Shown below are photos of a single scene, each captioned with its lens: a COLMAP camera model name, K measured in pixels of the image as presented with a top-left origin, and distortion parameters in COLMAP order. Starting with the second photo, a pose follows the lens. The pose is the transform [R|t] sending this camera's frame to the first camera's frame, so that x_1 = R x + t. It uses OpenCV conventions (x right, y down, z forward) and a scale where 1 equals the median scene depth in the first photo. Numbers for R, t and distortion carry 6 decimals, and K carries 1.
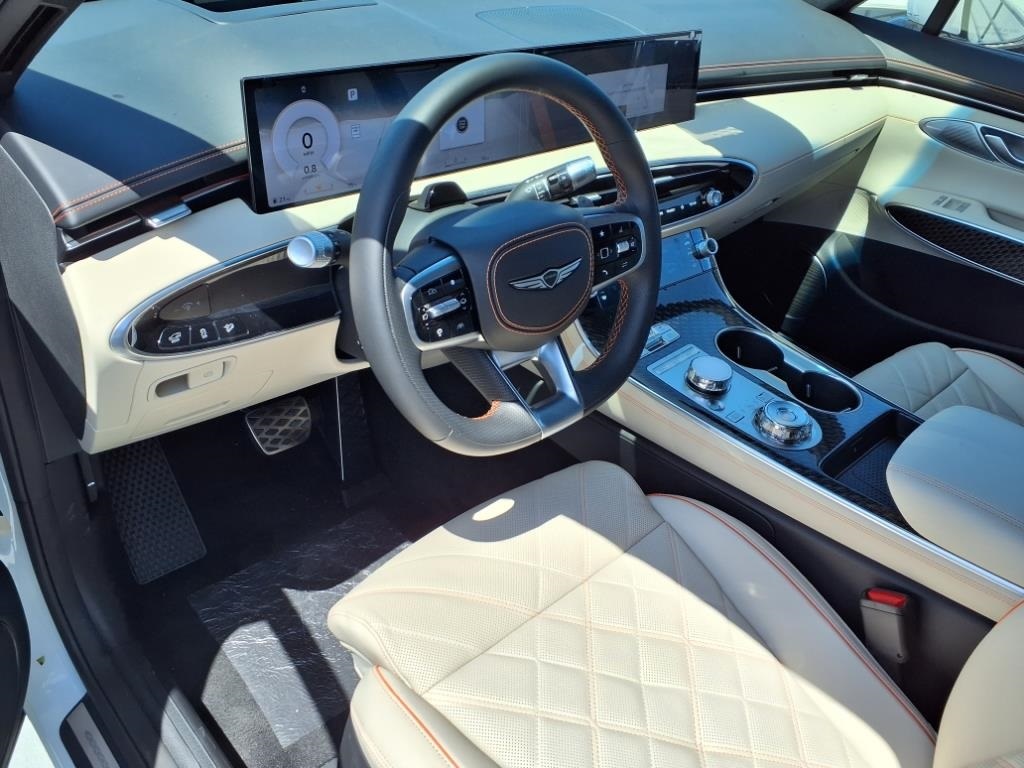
lens RADIAL K [[857.2, 0, 509.8], [0, 857.2, 393.9], [0, 0, 1]] dist [0.068687, -0.029848]
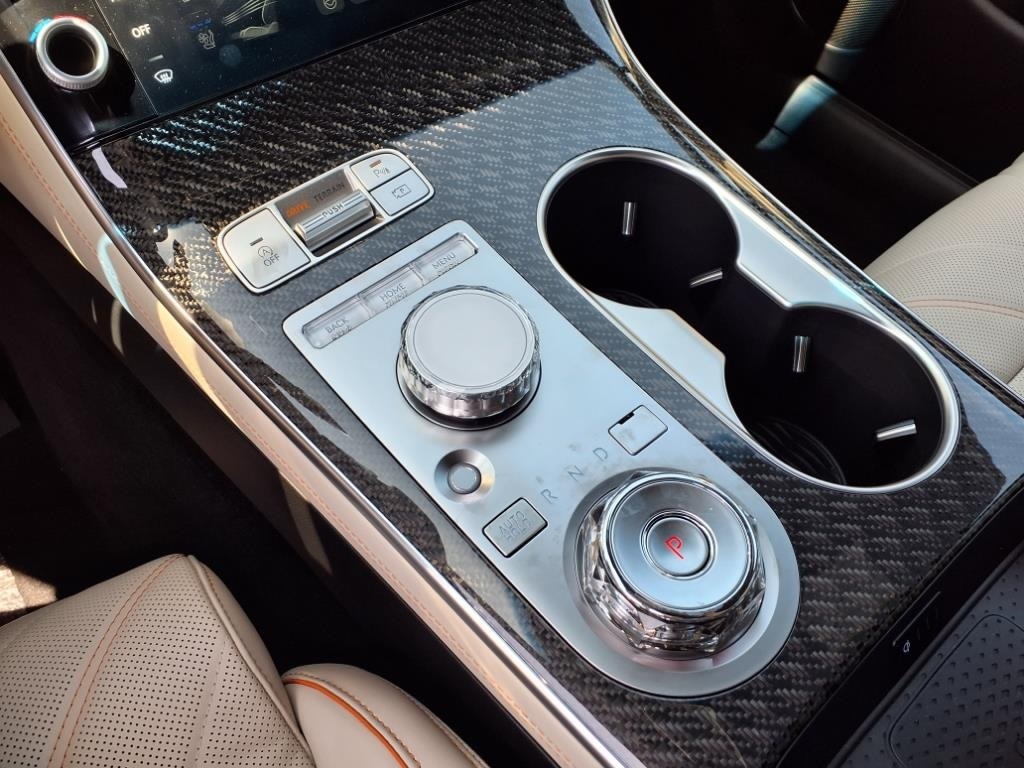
lens RADIAL K [[857.2, 0, 508.6], [0, 857.2, 385.4], [0, 0, 1]] dist [0.068687, -0.029848]
pose [[0.997703, 0.010154, -0.066976, 0.318655], [0.012713, 0.943072, 0.332346, -0.137034], [0.066537, -0.332434, 0.940777, 0.834534]]
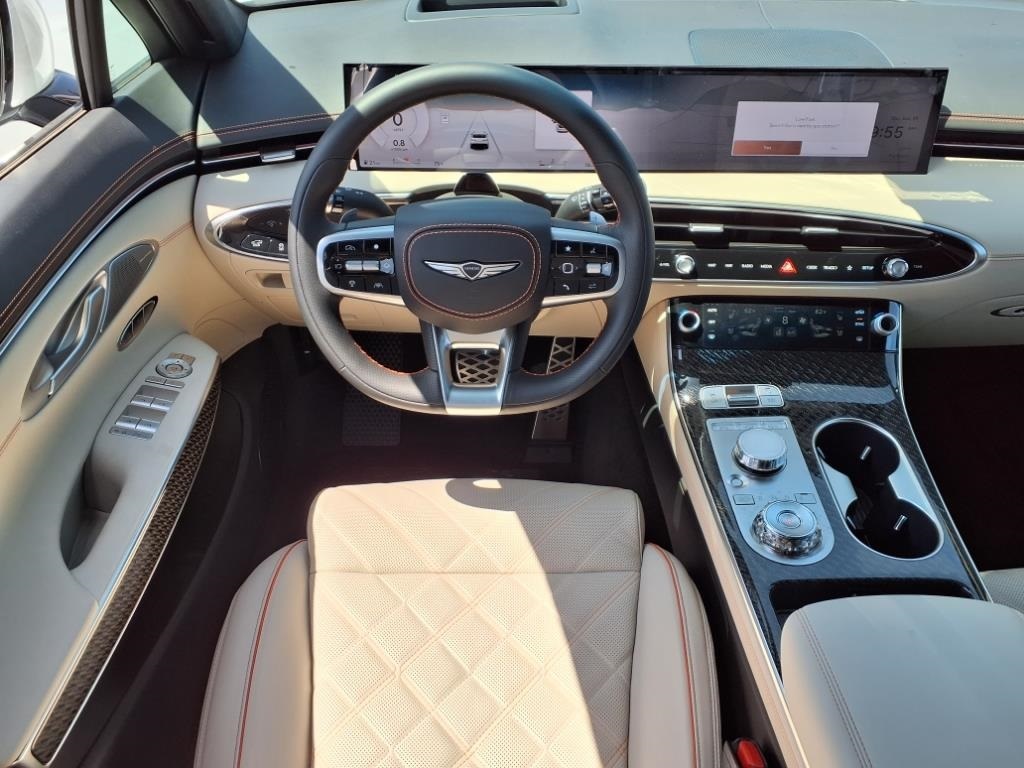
lens RADIAL K [[857.2, 0, 511.9], [0, 857.2, 387.0], [0, 0, 1]] dist [0.068687, -0.029848]
pose [[0.725560, 0.326411, -0.605821, 0.670034], [-0.333478, 0.936850, 0.105377, -0.108285], [0.601959, 0.125571, 0.788592, 0.163331]]
